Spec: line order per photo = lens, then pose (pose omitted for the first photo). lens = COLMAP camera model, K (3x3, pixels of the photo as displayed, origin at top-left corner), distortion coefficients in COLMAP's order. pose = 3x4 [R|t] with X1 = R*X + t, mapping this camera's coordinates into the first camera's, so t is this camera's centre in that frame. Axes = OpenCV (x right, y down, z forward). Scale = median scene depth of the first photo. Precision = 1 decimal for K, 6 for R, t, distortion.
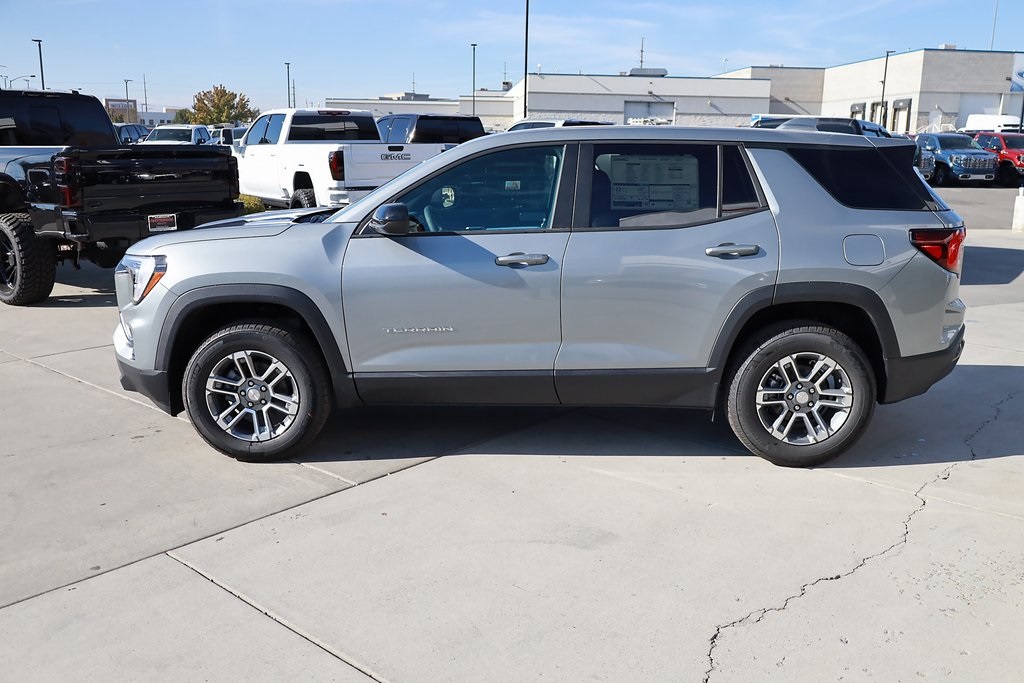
lens RADIAL K [[935.2, 0, 512.0], [0, 935.2, 341.5], [0, 0, 1]] dist [-0.039371, 0.002013]
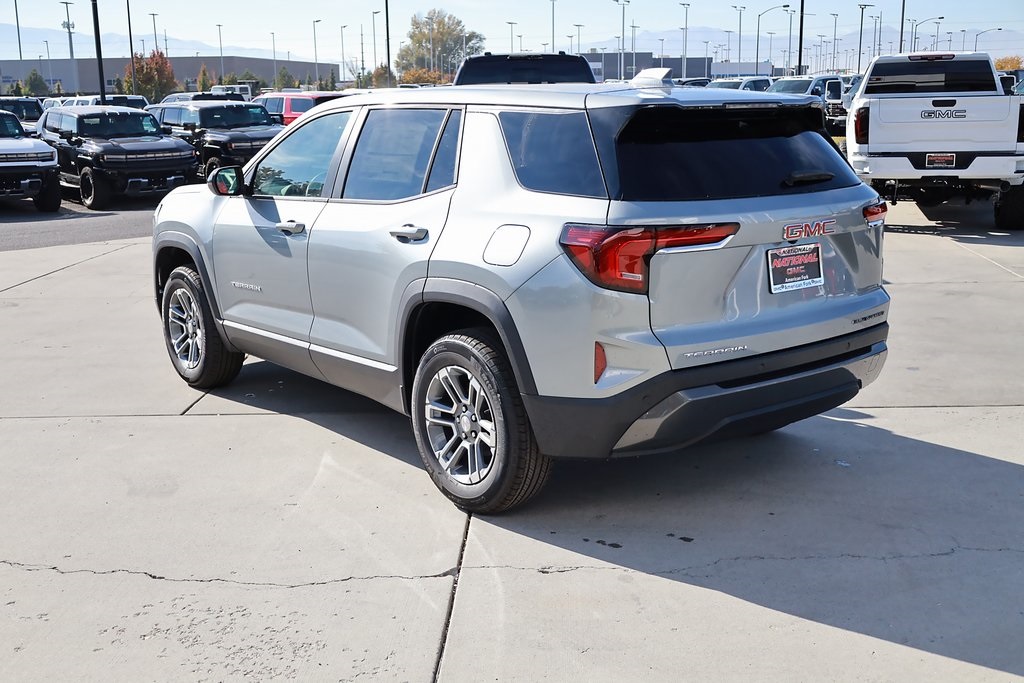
lens RADIAL K [[1117.9, 0, 512.0], [0, 1117.9, 341.5], [0, 0, 1]] dist [0.002276, -0.002676]
pose [[0.636126, 0.146068, -0.757633, 0.872079], [-0.139819, 0.987483, 0.072987, -0.070562], [0.758811, 0.059503, 0.648587, 0.333973]]
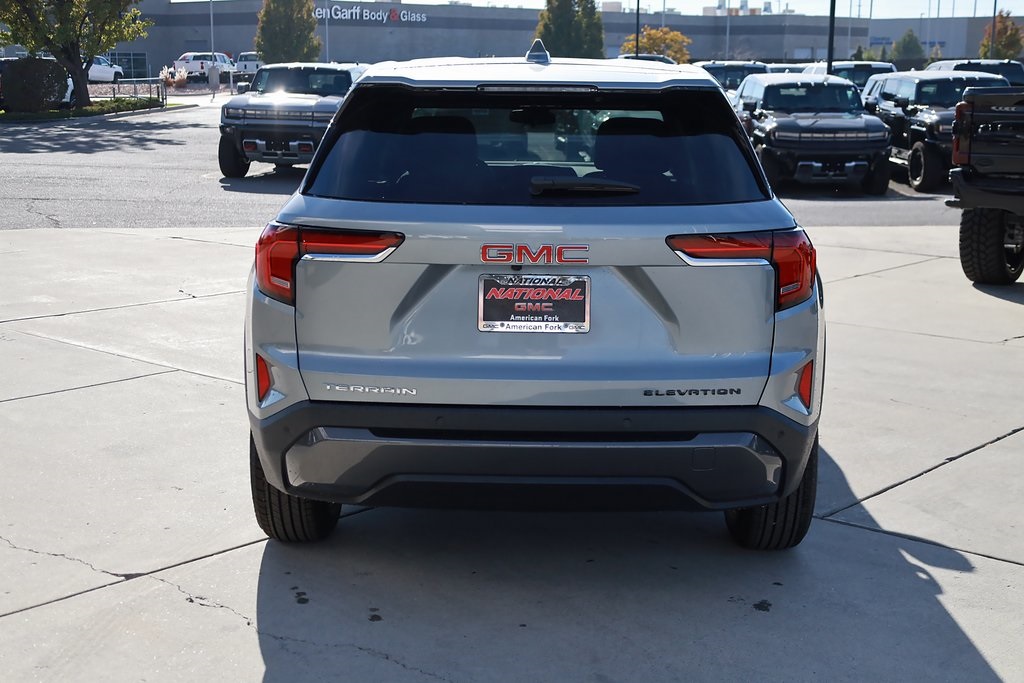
lens RADIAL K [[1414.1, 0, 512.0], [0, 1414.1, 341.5], [0, 0, 1]] dist [0.007068, -0.071800]
pose [[-0.006160, 0.179688, -0.983704, 1.124830], [-0.213579, 0.960787, 0.176840, -0.196361], [0.976906, 0.211188, 0.032459, 0.927953]]
